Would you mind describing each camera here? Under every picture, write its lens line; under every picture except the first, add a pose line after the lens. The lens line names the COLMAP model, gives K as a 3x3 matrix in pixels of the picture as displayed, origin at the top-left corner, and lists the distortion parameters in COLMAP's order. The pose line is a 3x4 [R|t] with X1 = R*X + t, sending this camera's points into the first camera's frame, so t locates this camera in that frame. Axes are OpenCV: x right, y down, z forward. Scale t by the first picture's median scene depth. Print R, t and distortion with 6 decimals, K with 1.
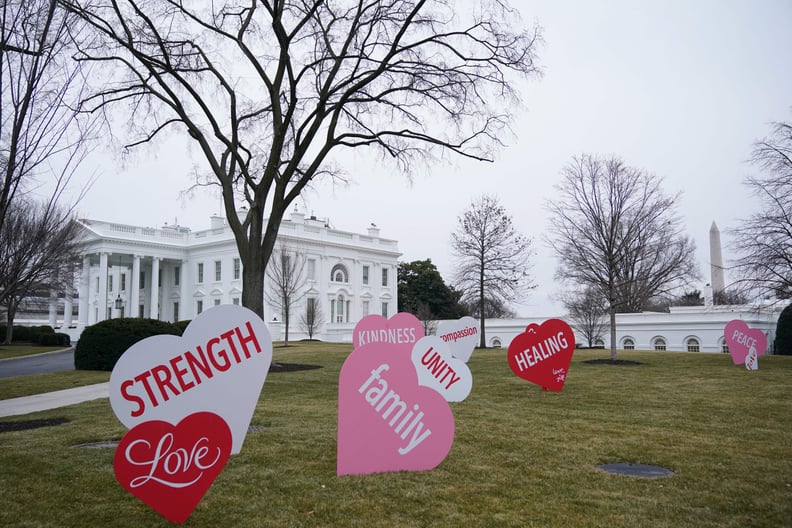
lens RADIAL K [[595.7, 0, 371.7], [0, 595.7, 276.7], [0, 0, 1]] dist [-0.003364, 0.007451]
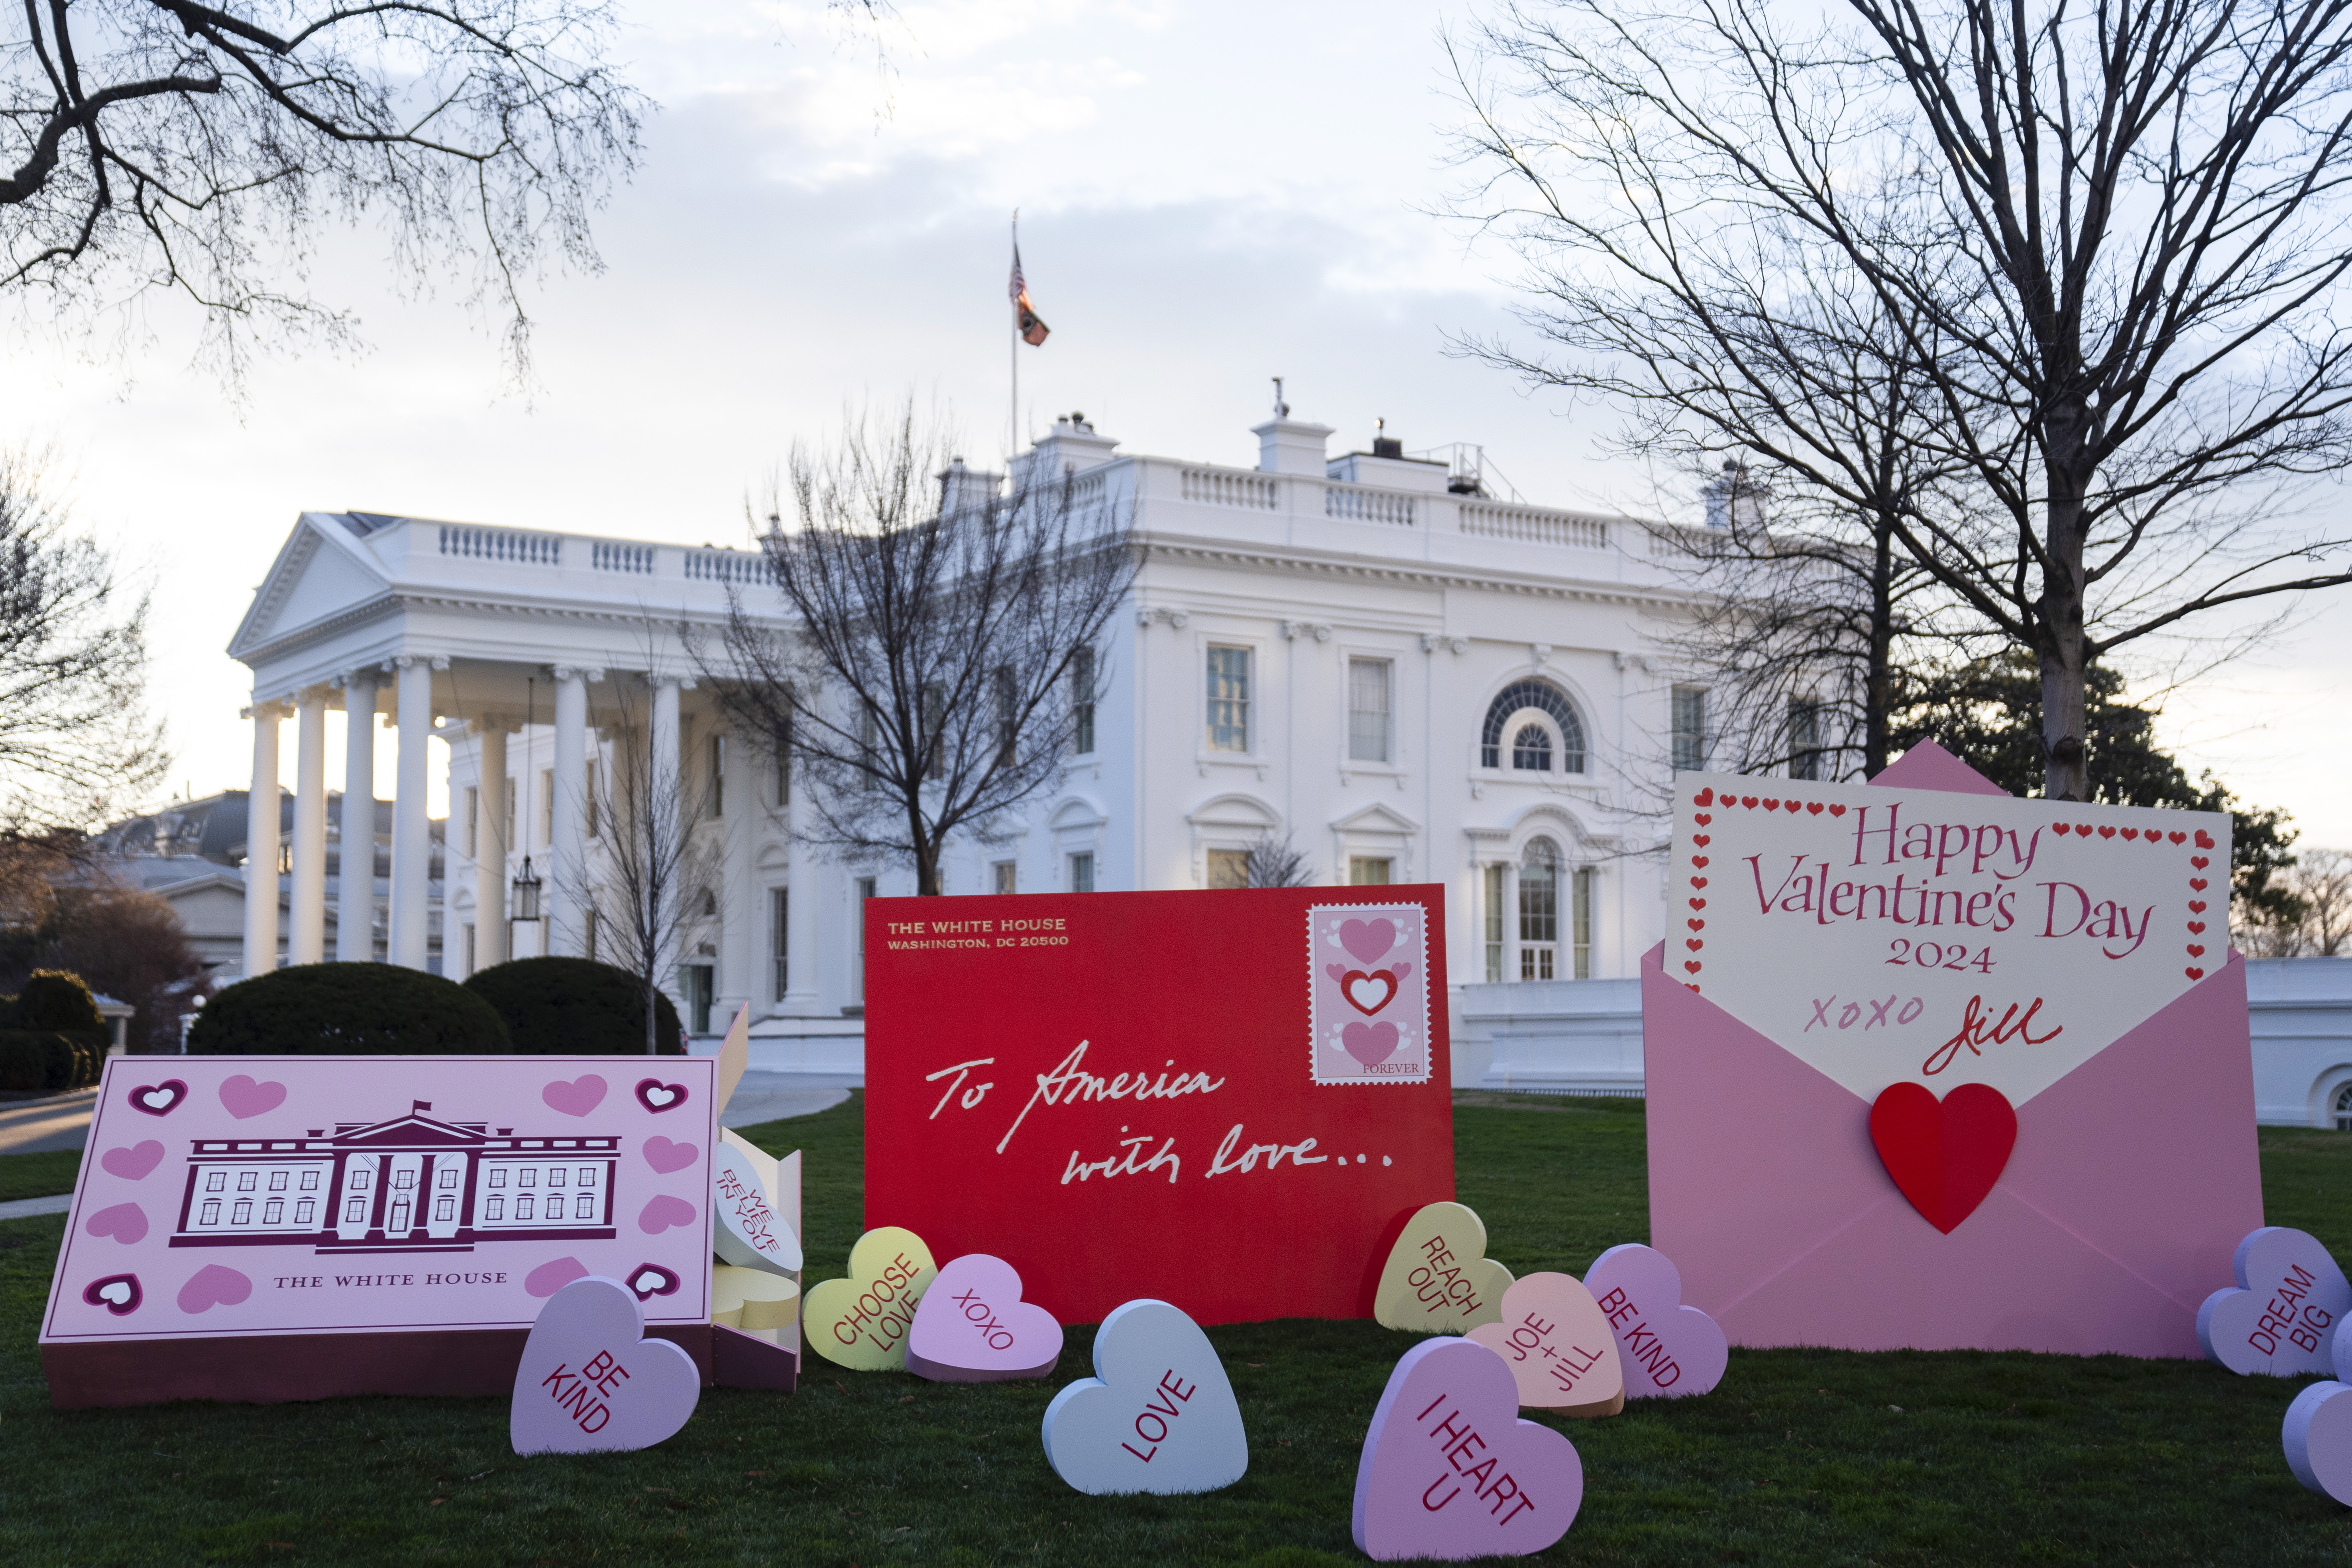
lens RADIAL K [[2757.4, 0, 1177.8], [0, 2757.4, 772.6], [0, 0, 1]] dist [0.101294, 0.000000]
pose [[0.952513, -0.023558, -0.303585, 0.109396], [0.022896, 0.999721, -0.005740, 0.011768], [0.303636, -0.001484, 0.952787, 0.113638]]
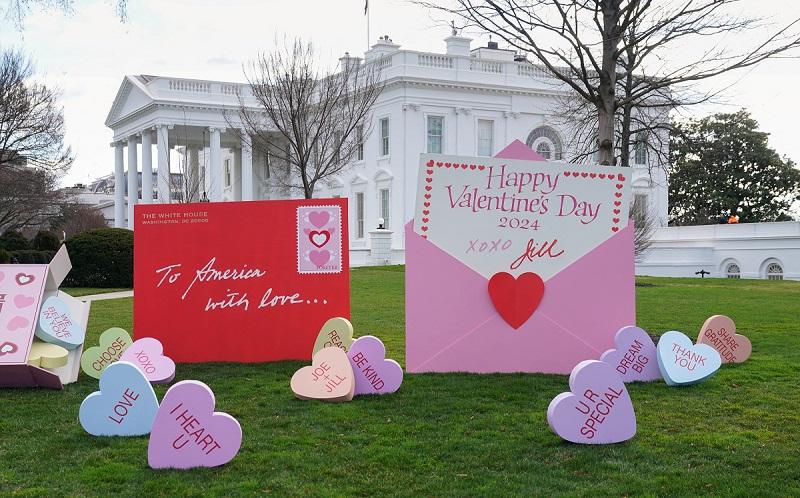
lens RADIAL K [[928.3, 0, 374.0], [0, 928.3, 252.6], [0, 0, 1]] dist [0.058553, 0.000000]
pose [[0.925655, 0.001820, -0.378365, 0.129346], [0.034374, 0.995449, 0.088882, 0.013212], [0.376805, -0.095279, 0.921379, 0.136444]]
